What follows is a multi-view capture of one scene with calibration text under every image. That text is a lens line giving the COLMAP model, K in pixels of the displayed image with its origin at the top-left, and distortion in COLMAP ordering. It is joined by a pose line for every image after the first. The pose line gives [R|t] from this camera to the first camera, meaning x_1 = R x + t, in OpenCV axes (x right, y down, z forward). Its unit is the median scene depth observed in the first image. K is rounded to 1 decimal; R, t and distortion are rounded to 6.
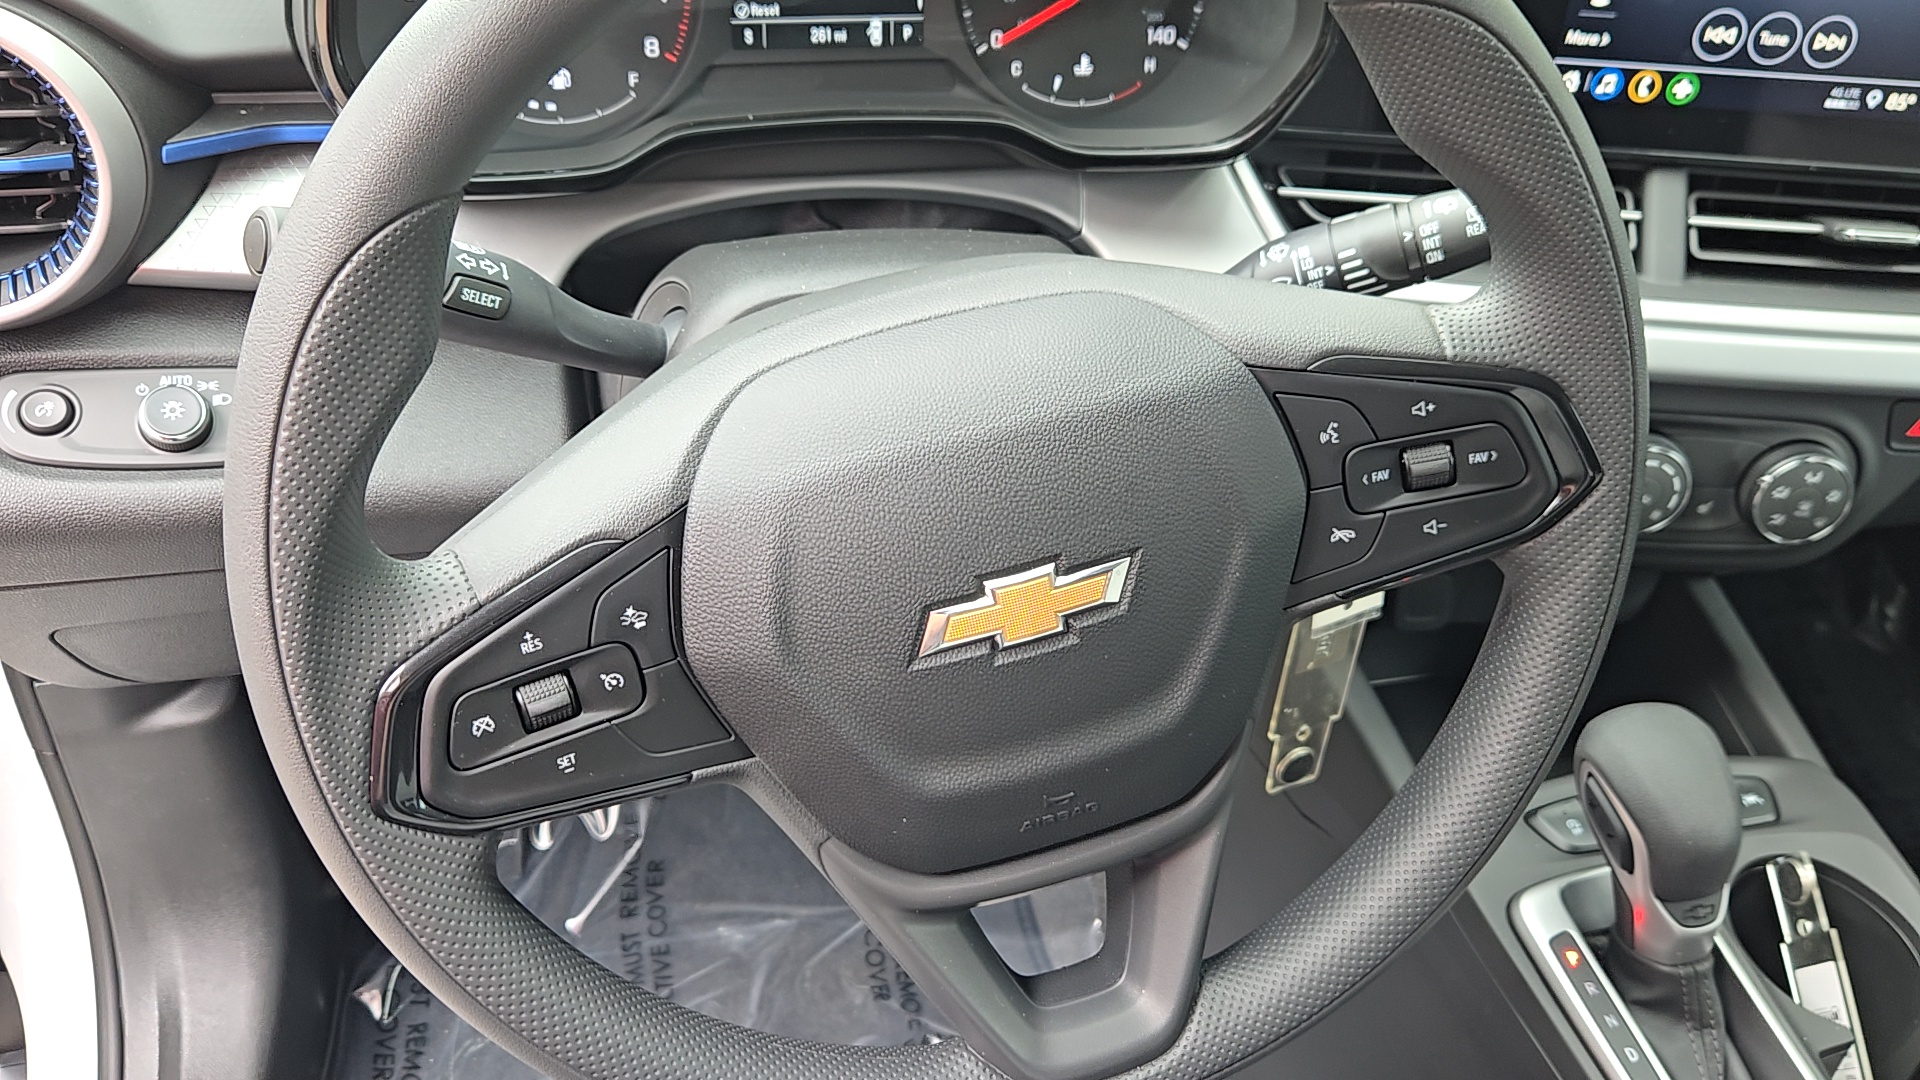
lens RADIAL K [[1639.4, 0, 972.5], [0, 1639.4, 537.0], [0, 0, 1]] dist [-0.004859, 0.004482]
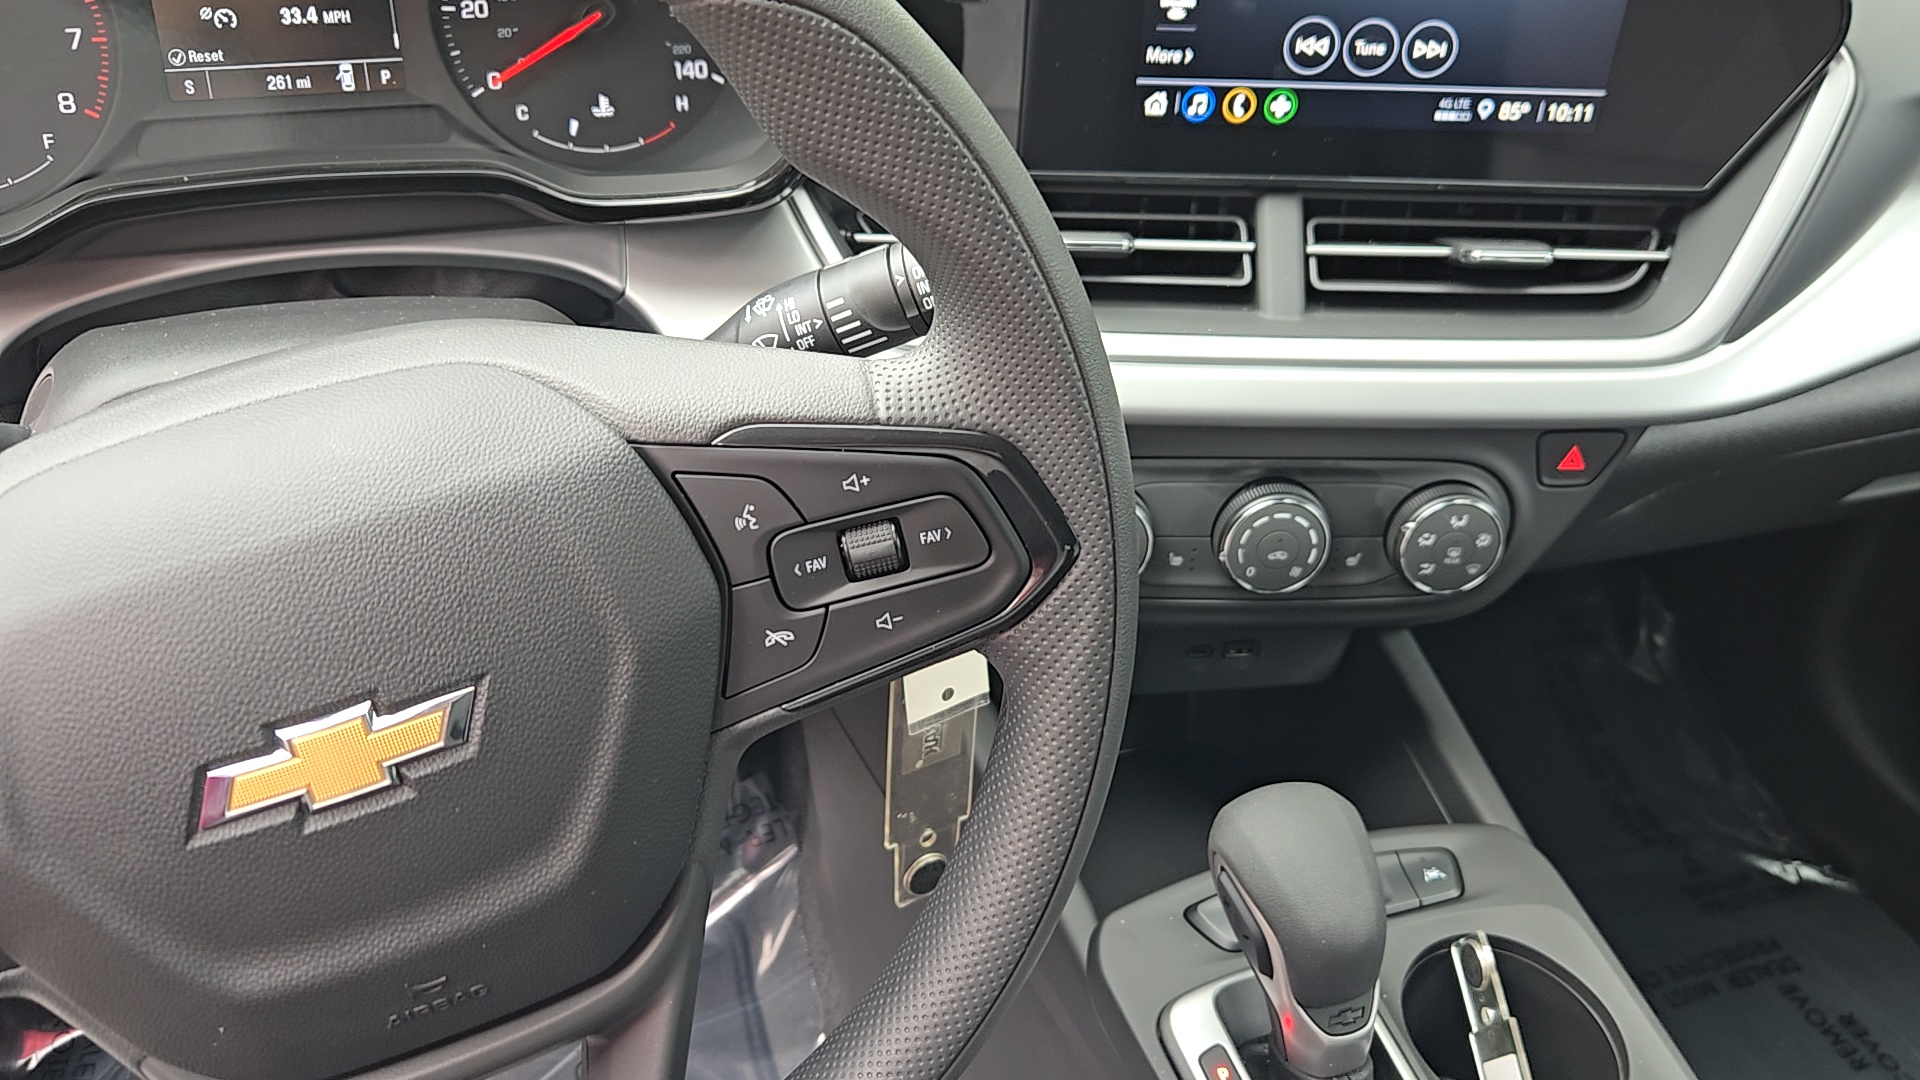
lens RADIAL K [[1647.8, 0, 960.7], [0, 1647.8, 540.2], [0, 0, 1]] dist [-0.002358, 0.006943]
pose [[0.995978, -0.057444, 0.068759, 0.189000], [0.059941, 0.997594, -0.034819, -0.011397], [-0.066593, 0.038800, 0.997026, 0.110372]]
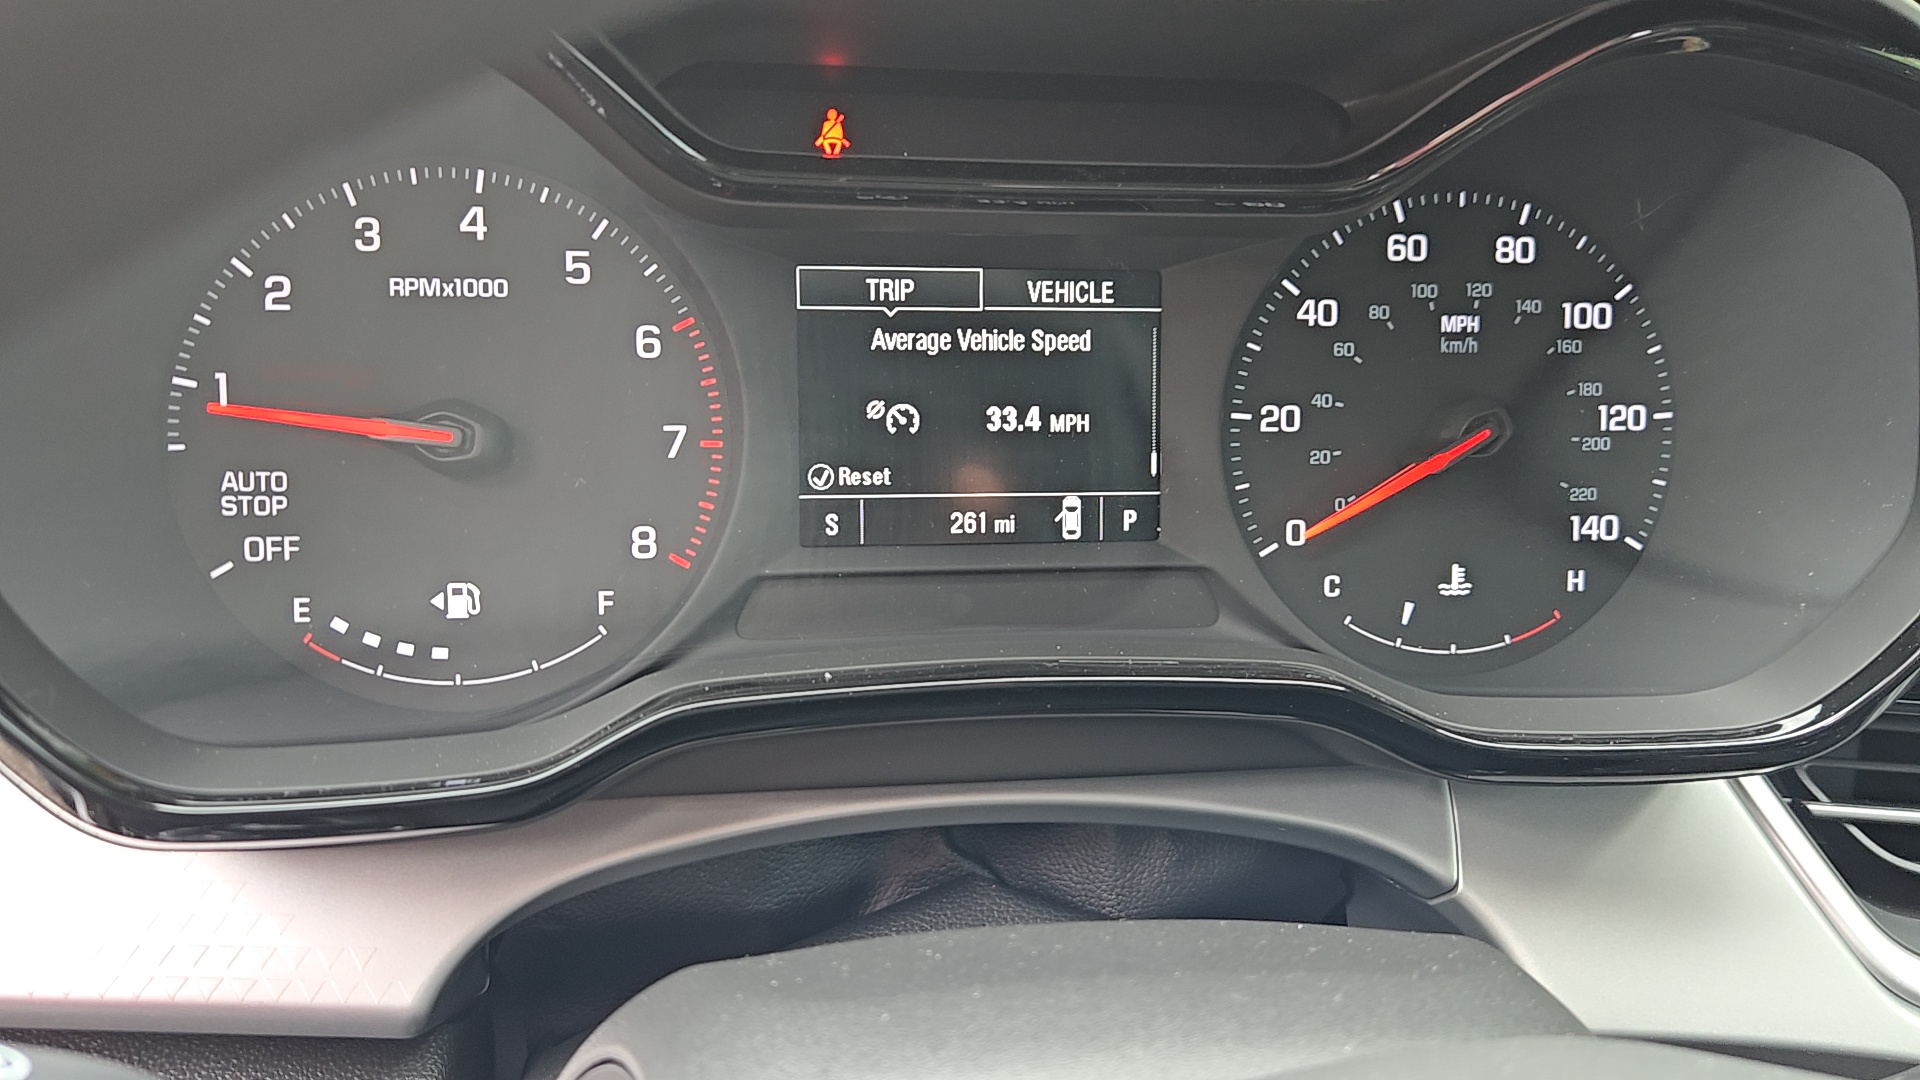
lens RADIAL K [[1647.8, 0, 960.7], [0, 1647.8, 540.2], [0, 0, 1]] dist [-0.002358, 0.006943]
pose [[0.997885, -0.001054, -0.064988, -0.058873], [-0.019456, 0.949180, -0.314133, -0.131127], [0.062017, 0.314733, 0.947152, 0.487531]]
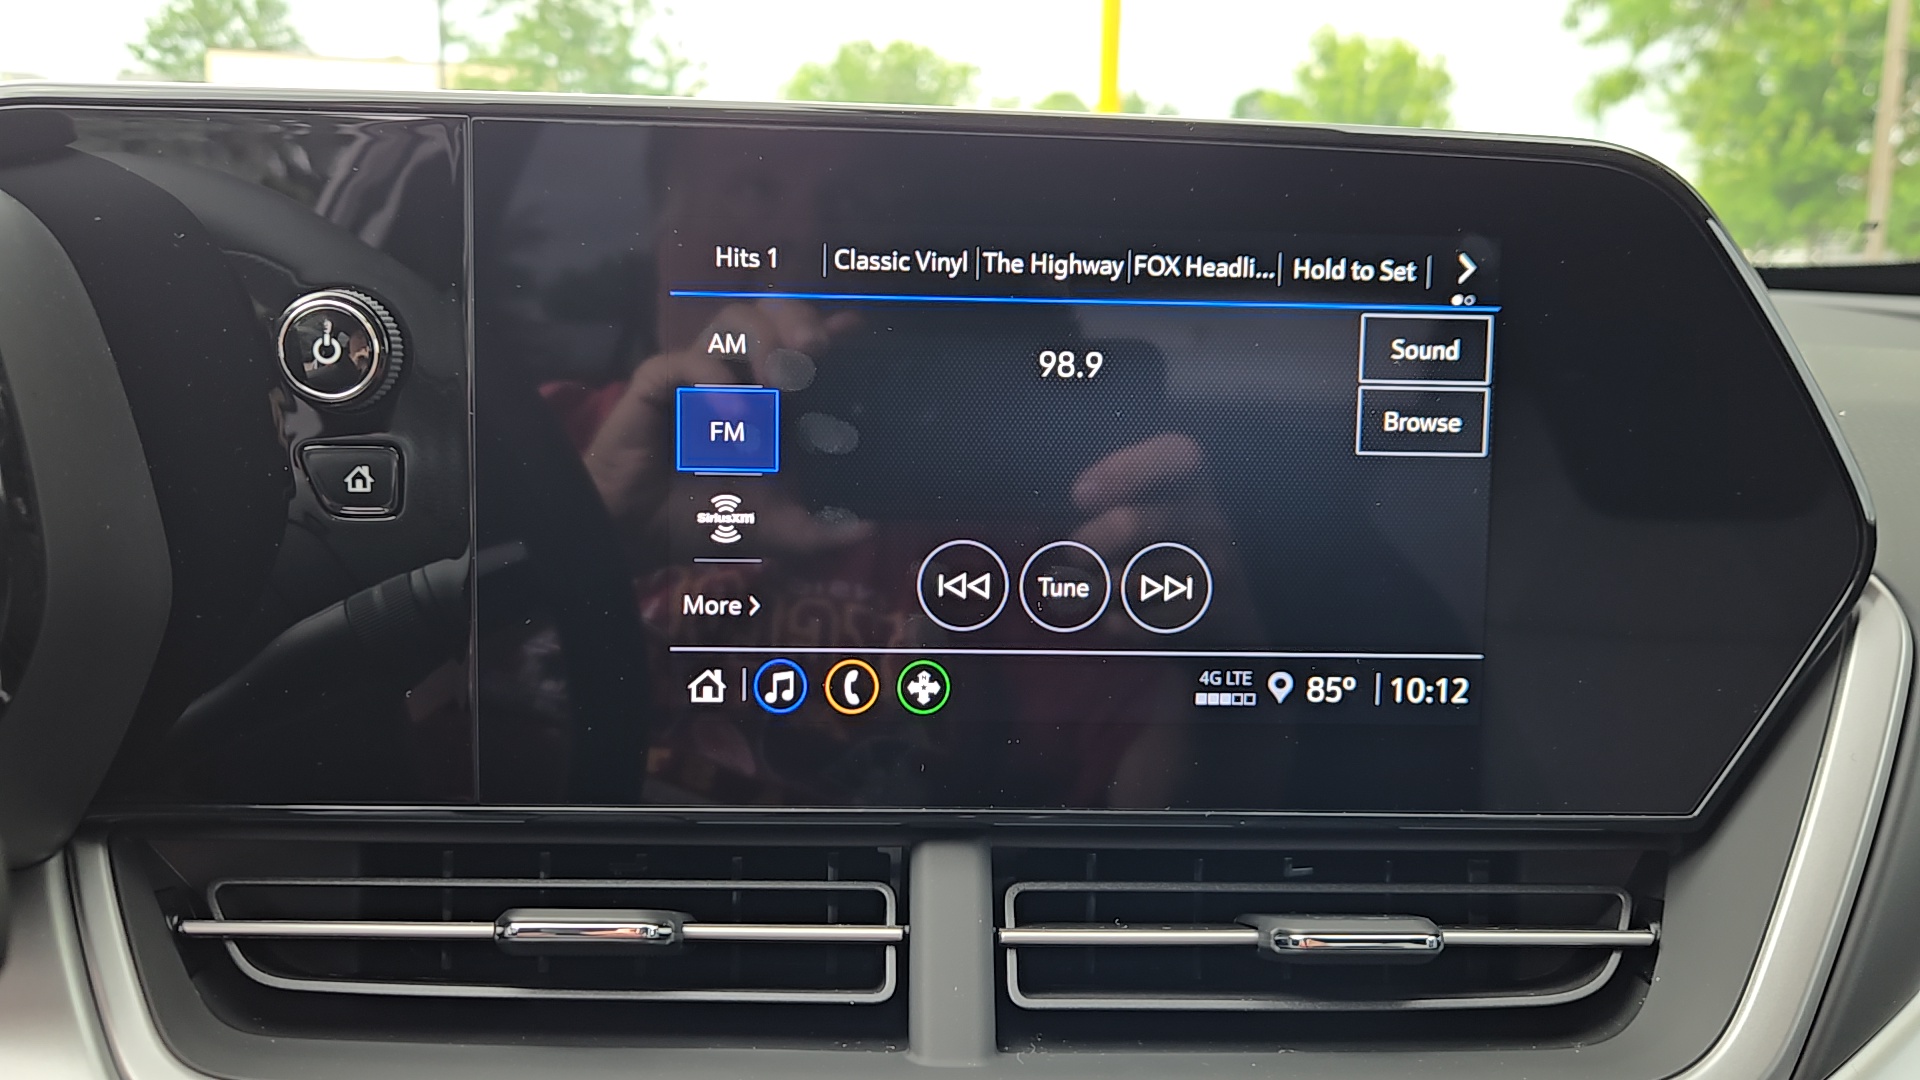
lens RADIAL K [[1647.8, 0, 960.7], [0, 1647.8, 540.2], [0, 0, 1]] dist [-0.002358, 0.006943]
pose [[0.997317, -0.048280, 0.055027, 0.442421], [0.068339, 0.883515, -0.463392, -0.069476], [-0.026245, 0.465909, 0.884444, 0.529308]]
